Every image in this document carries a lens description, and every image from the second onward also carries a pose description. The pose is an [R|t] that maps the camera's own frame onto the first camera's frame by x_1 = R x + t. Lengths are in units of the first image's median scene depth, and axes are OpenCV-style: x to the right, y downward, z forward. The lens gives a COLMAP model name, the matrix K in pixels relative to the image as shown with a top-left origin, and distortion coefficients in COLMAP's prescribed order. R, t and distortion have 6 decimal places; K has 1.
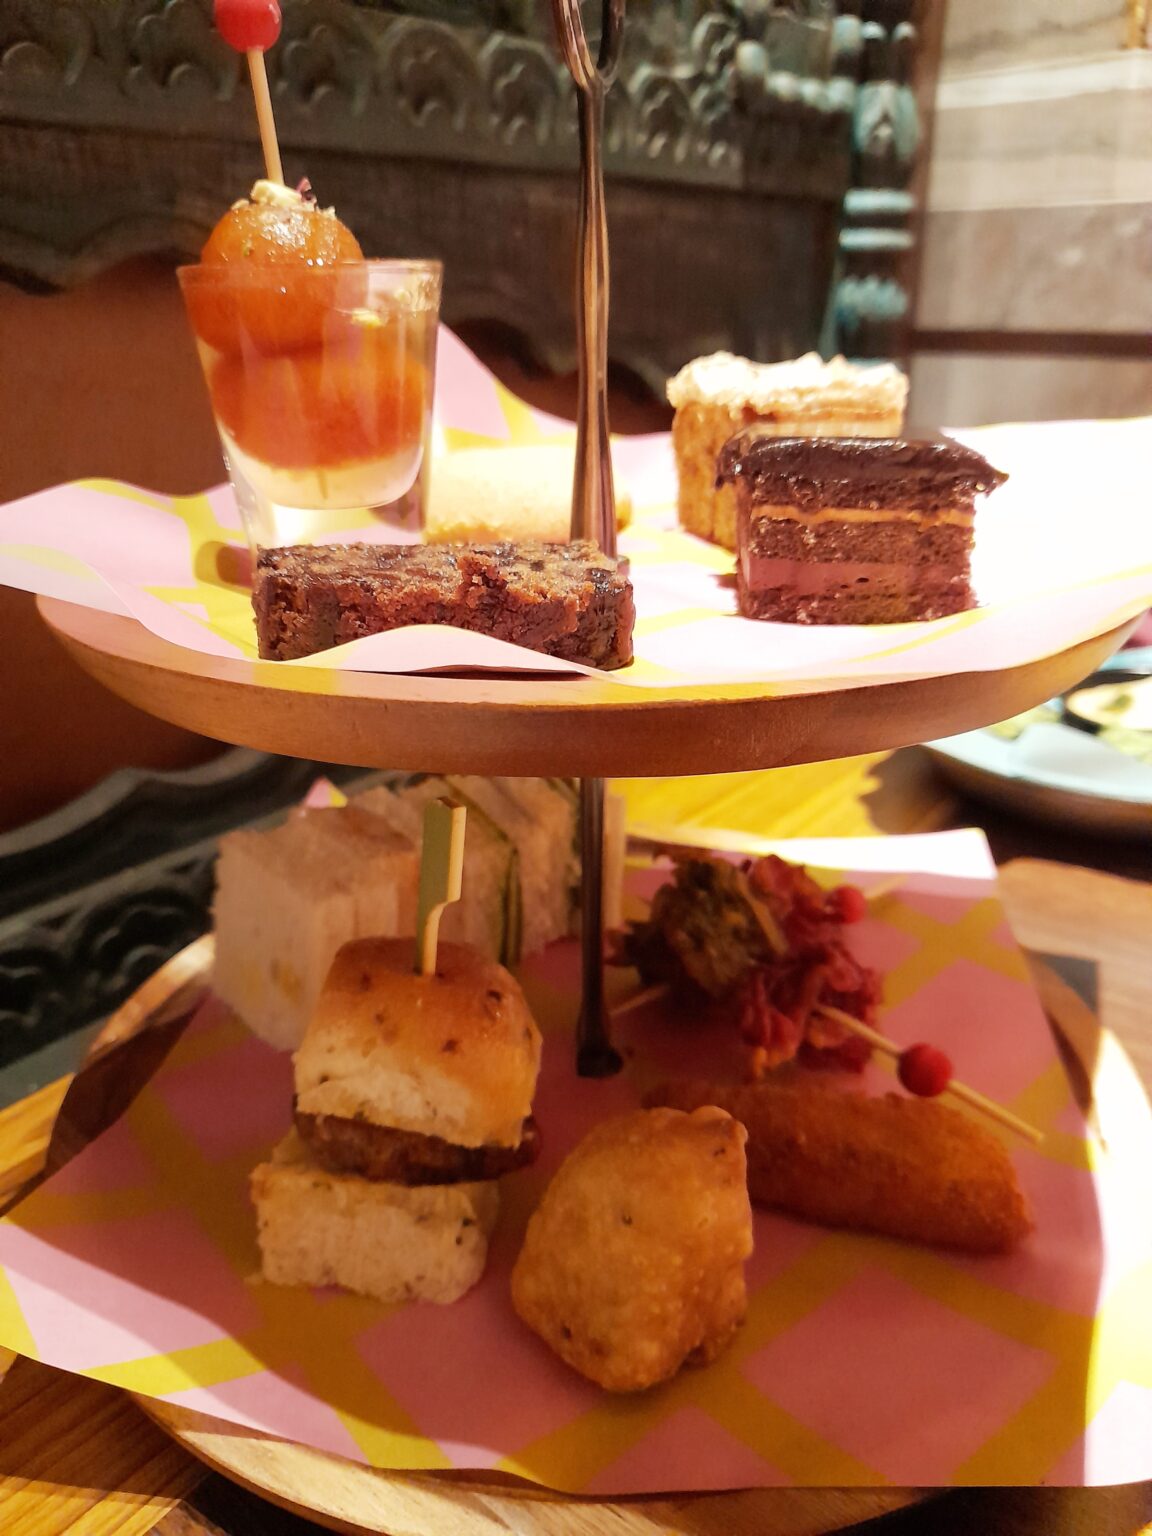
lens RADIAL K [[1207.2, 0, 576.0], [0, 1207.2, 768.0], [0, 0, 1]] dist [-0.022501, -0.005011]
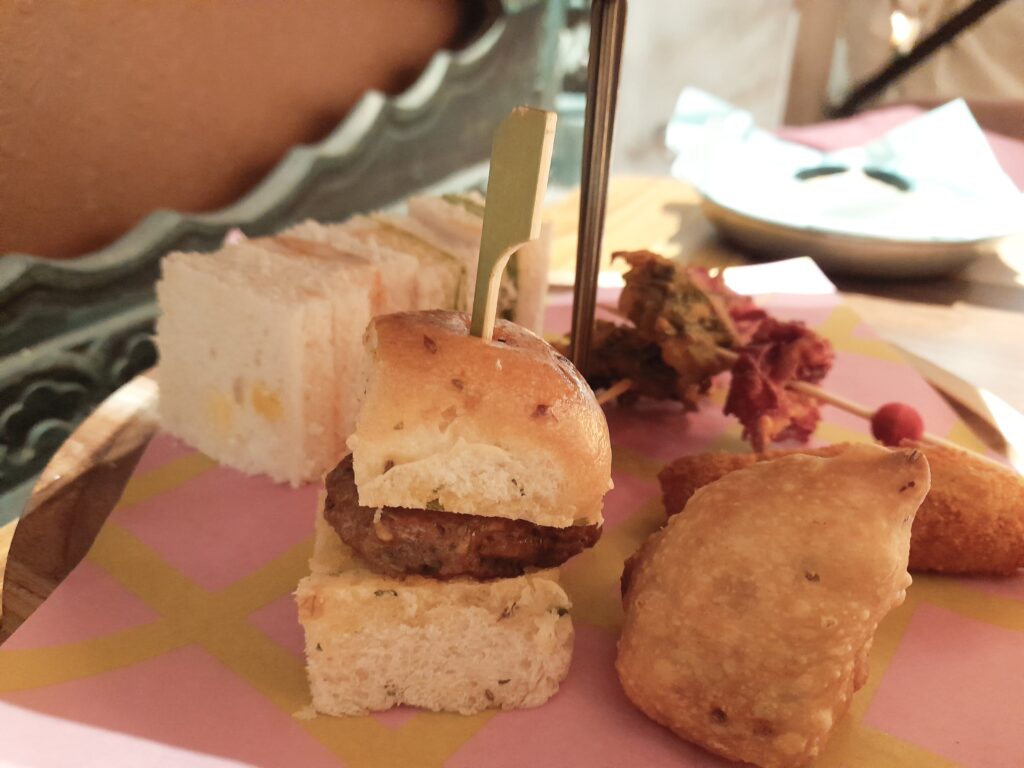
lens RADIAL K [[804.8, 0, 526.2], [0, 804.8, 386.2], [0, 0, 1]] dist [-0.022501, -0.005011]
pose [[0.968074, -0.063841, 0.242397, -0.174131], [0.044828, 0.995527, 0.083163, 0.115282], [-0.246622, -0.069641, 0.966606, 0.317739]]
